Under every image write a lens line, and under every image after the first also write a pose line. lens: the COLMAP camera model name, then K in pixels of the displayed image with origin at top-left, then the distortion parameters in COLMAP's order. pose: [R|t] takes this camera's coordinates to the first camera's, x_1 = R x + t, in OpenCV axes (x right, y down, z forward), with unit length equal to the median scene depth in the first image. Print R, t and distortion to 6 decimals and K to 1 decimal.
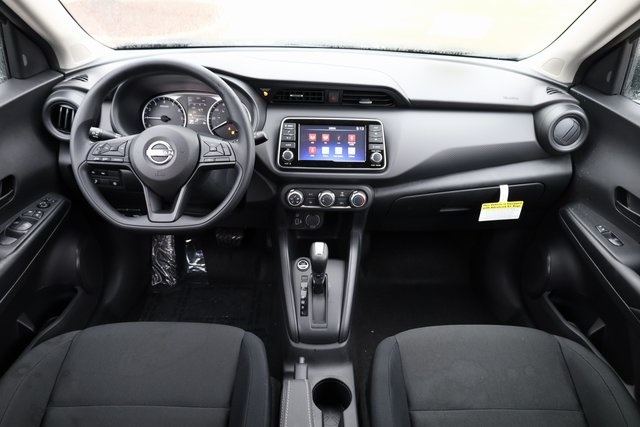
lens RADIAL K [[429.5, 0, 320.0], [0, 429.5, 213.5], [0, 0, 1]] dist [-0.018709, -0.000658]
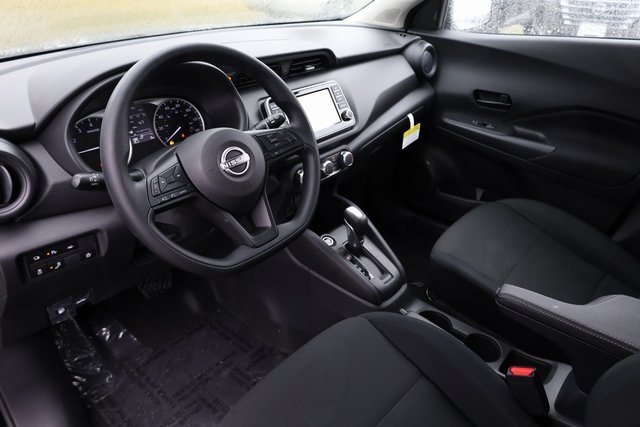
lens RADIAL K [[429.5, 0, 320.0], [0, 429.5, 213.5], [0, 0, 1]] dist [-0.018709, -0.000658]
pose [[0.687885, -0.389995, 0.612143, -0.757053], [0.383478, 0.911339, 0.149685, -0.109757], [-0.616246, 0.131777, 0.776450, 0.301446]]
